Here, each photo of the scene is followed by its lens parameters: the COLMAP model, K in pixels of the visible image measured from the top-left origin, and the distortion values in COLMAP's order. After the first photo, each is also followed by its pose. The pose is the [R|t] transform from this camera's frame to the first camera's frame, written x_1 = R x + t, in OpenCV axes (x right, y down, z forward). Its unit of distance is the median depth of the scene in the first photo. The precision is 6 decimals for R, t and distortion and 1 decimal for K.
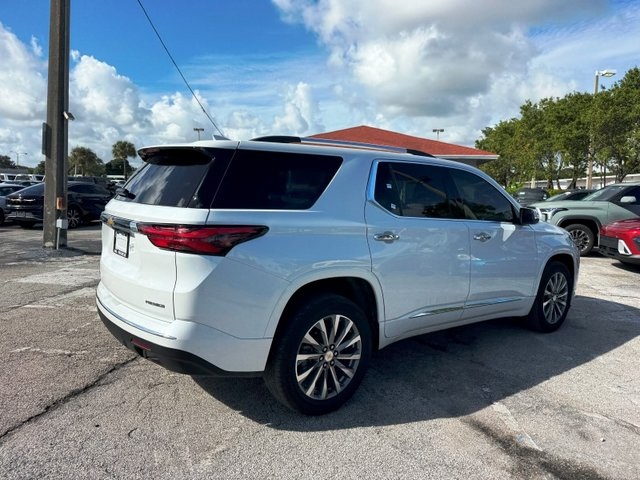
lens RADIAL K [[452.5, 0, 323.8], [0, 452.5, 241.4], [0, 0, 1]] dist [0.031220, -0.042869]
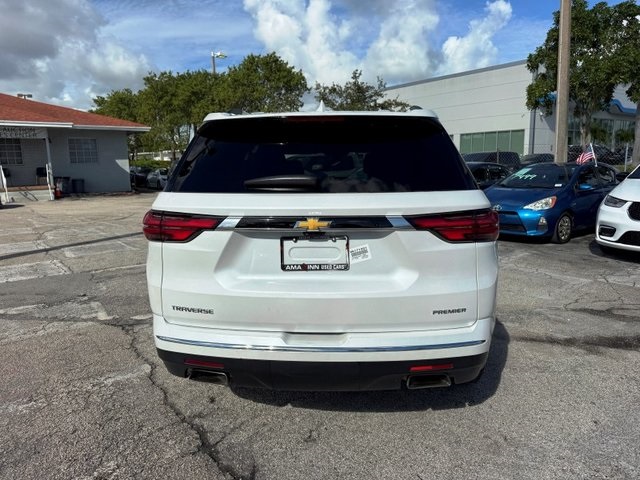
lens RADIAL K [[452.5, 0, 318.1], [0, 452.5, 239.0], [0, 0, 1]] dist [0.031220, -0.042869]
pose [[0.669932, -0.160922, 0.724772, -0.825635], [0.121545, 0.986828, 0.106757, -0.079518], [-0.732405, 0.016572, 0.680667, 0.463661]]
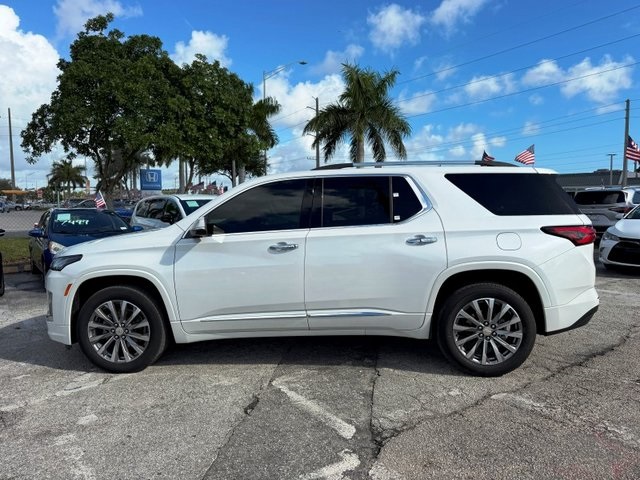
lens RADIAL K [[452.5, 0, 321.0], [0, 452.5, 242.2], [0, 0, 1]] dist [0.031220, -0.042869]
pose [[-0.742428, -0.076898, 0.665498, -0.754854], [0.063686, 0.980790, 0.184377, -0.282659], [-0.666892, 0.179270, -0.723268, 2.323356]]
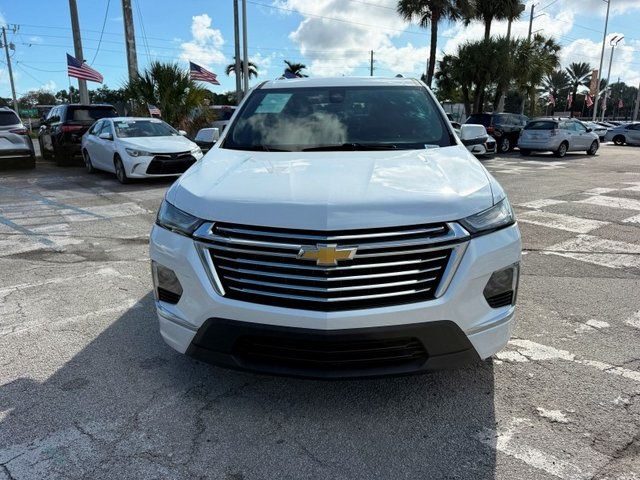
lens RADIAL K [[452.5, 0, 328.6], [0, 452.5, 240.1], [0, 0, 1]] dist [0.031220, -0.042869]
pose [[-0.655110, 0.159168, -0.738577, 1.194206], [-0.101292, 0.950229, 0.294625, -0.179923], [0.748713, 0.267824, -0.606382, 2.147711]]
